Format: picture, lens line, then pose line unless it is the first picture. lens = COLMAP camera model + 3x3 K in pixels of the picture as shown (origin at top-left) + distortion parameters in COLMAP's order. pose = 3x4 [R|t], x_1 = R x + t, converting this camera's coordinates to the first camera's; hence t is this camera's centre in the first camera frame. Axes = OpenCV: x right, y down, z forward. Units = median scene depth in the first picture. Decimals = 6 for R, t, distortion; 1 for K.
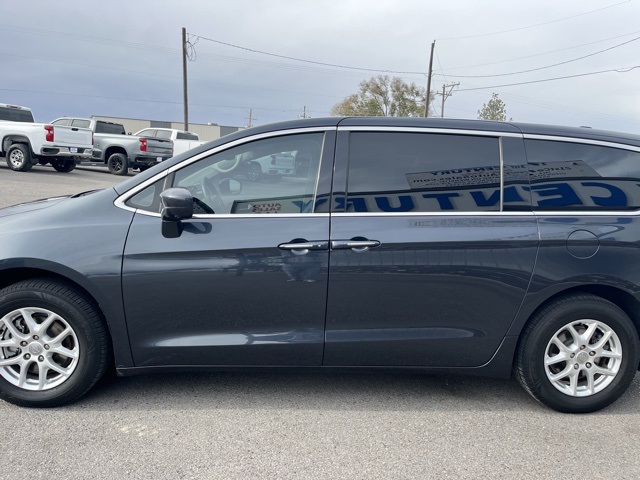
lens RADIAL K [[486.5, 0, 317.6], [0, 486.5, 234.4], [0, 0, 1]] dist [0.067364, -0.089648]
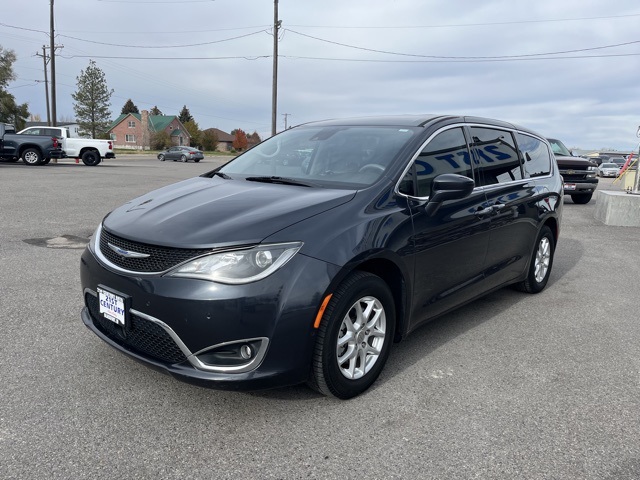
lens RADIAL K [[486.5, 0, 325.1], [0, 486.5, 243.1], [0, 0, 1]] dist [0.067364, -0.089648]
pose [[0.699960, -0.147883, 0.698704, -1.090827], [0.097284, 0.988951, 0.111855, -0.071469], [-0.707525, -0.010322, 0.706612, 0.272372]]
